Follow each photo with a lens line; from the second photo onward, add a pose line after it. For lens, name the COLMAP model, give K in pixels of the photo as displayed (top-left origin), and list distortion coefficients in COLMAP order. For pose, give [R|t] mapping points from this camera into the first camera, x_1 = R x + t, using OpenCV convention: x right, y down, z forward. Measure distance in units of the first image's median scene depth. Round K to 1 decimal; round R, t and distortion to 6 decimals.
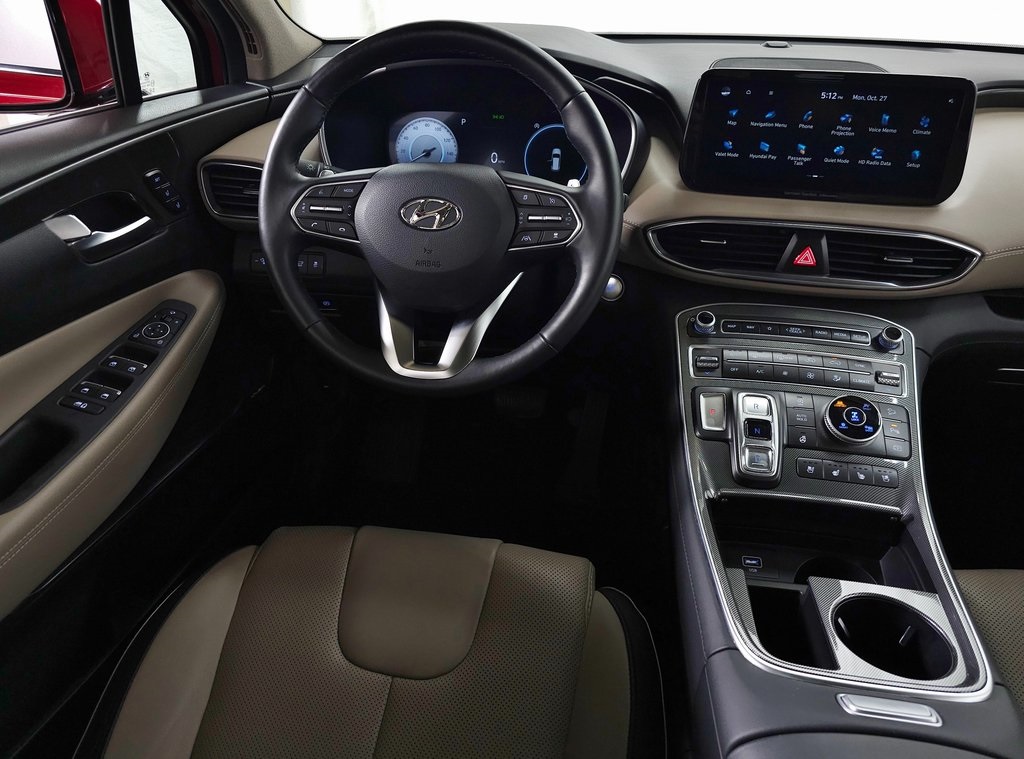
lens RADIAL K [[698.2, 0, 510.5], [0, 698.2, 383.3], [0, 0, 1]] dist [0.035748, -0.041038]
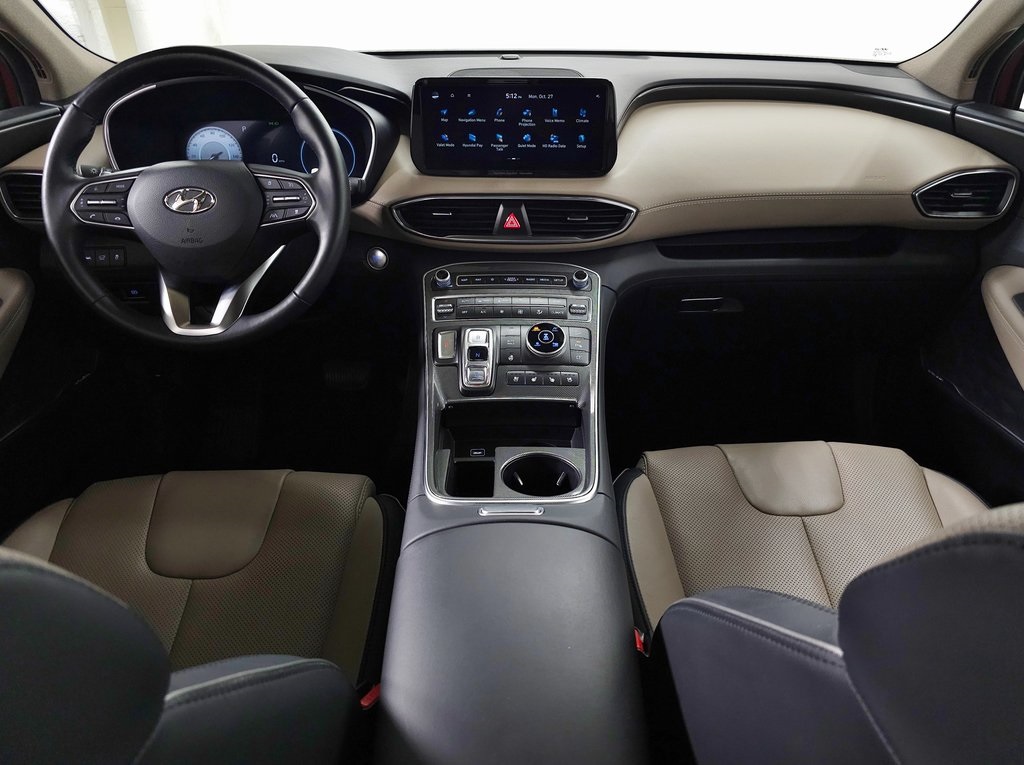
lens RADIAL K [[698.2, 0, 527.8], [0, 698.2, 386.2], [0, 0, 1]] dist [0.035748, -0.041038]
pose [[0.985204, -0.093960, 0.143334, 0.243059], [0.096018, 0.995351, -0.007489, 0.137805], [-0.141964, 0.021140, 0.989646, -0.277090]]
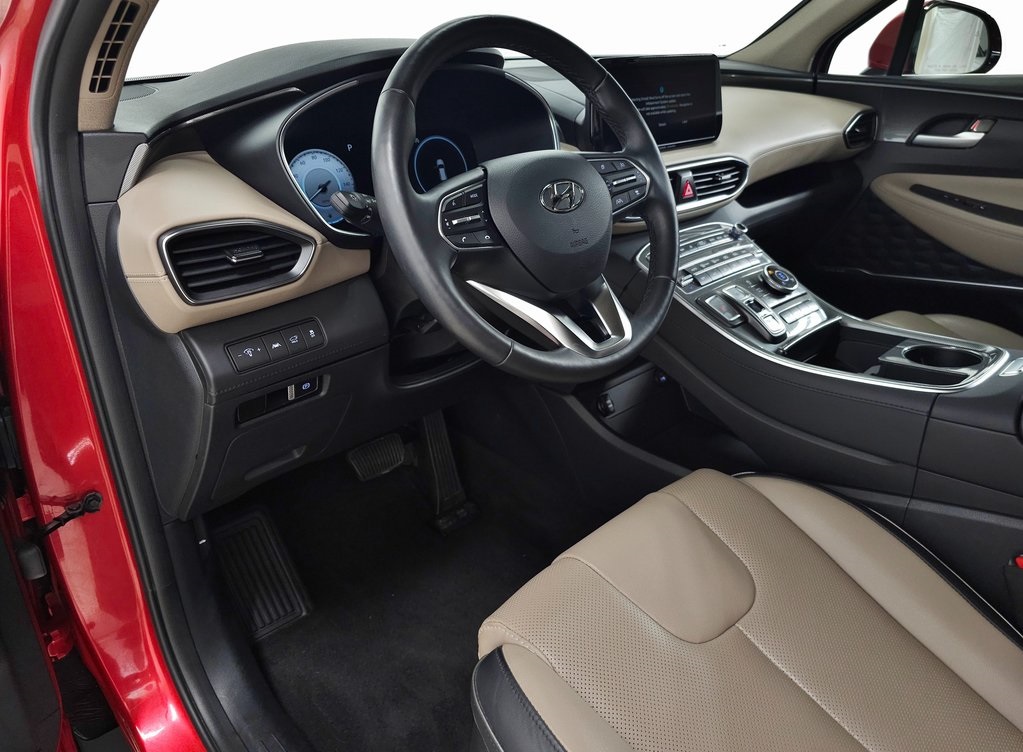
lens RADIAL K [[715.9, 0, 516.1], [0, 715.9, 375.0], [0, 0, 1]] dist [0.009660, 0.001452]
pose [[0.600390, -0.351321, 0.718405, -0.901802], [0.433755, 0.897774, 0.076537, -0.111110], [-0.671855, 0.265659, 0.691402, 0.374372]]
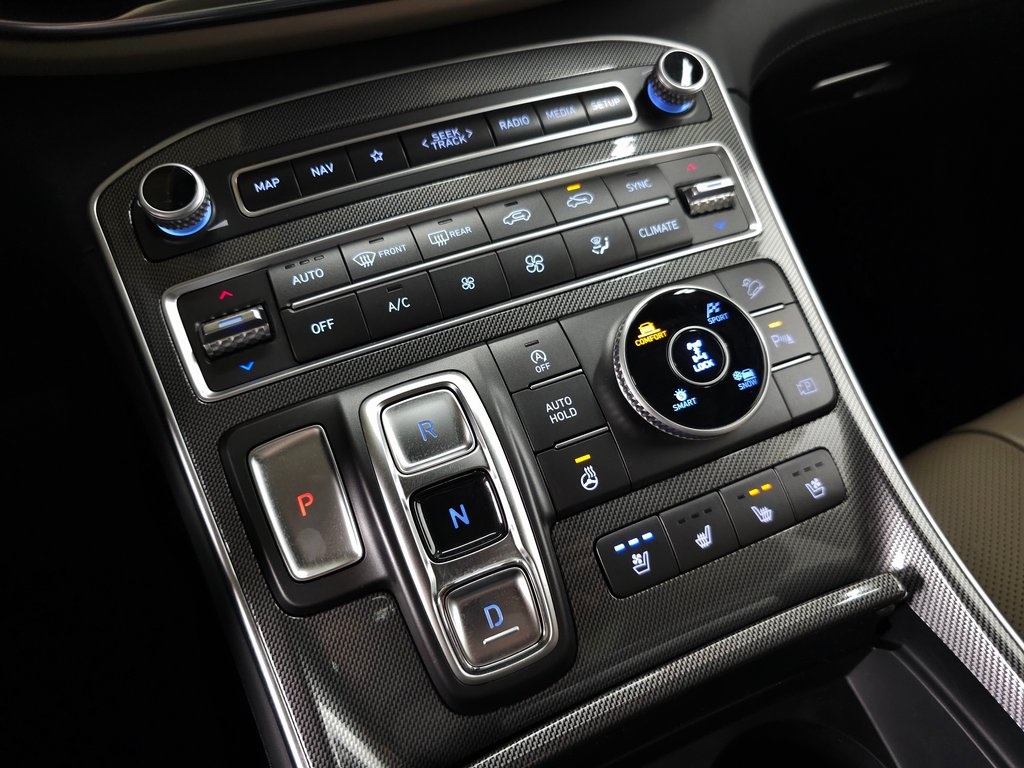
lens RADIAL K [[698.2, 0, 503.3], [0, 698.2, 384.0], [0, 0, 1]] dist [0.035748, -0.041038]
pose [[0.846847, -0.419569, 0.326823, 0.280462], [0.321690, 0.893455, 0.313454, -0.069621], [-0.423517, -0.160312, 0.891590, 0.698063]]
